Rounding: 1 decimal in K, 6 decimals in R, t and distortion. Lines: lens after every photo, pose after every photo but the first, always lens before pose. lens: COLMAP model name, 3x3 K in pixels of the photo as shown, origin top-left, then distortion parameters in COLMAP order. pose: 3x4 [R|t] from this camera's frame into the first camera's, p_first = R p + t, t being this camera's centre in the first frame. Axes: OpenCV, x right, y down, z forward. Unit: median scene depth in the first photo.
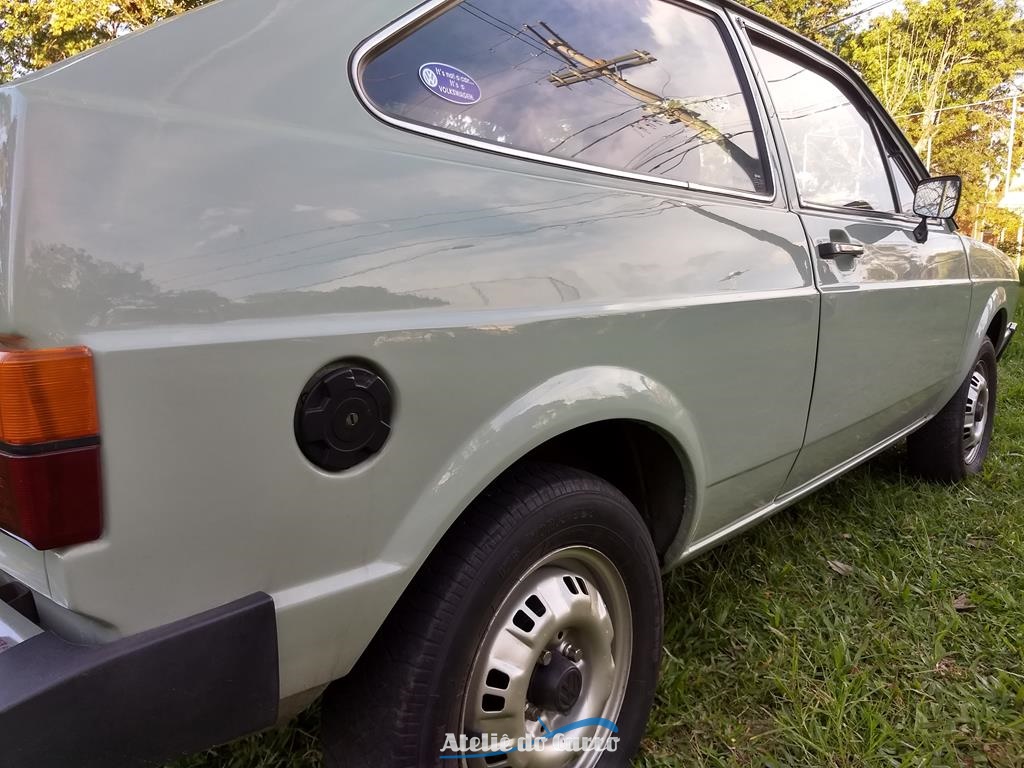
lens RADIAL K [[771.4, 0, 512.0], [0, 771.4, 384.0], [0, 0, 1]] dist [0.092422, -0.102897]
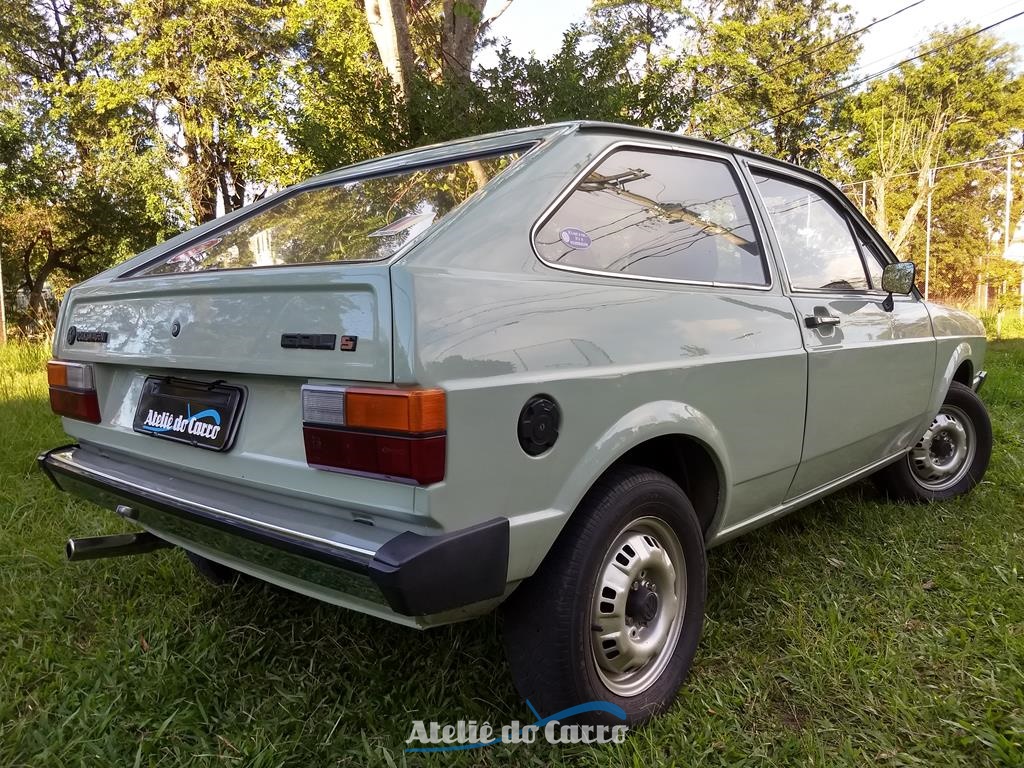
lens RADIAL K [[807.1, 0, 512.0], [0, 807.1, 384.0], [0, 0, 1]] dist [0.139740, -0.195620]
pose [[0.999924, -0.012262, -0.000896, -0.122790], [0.012168, 0.997409, -0.070907, 0.035013], [0.001763, 0.070890, 0.997483, -0.416720]]
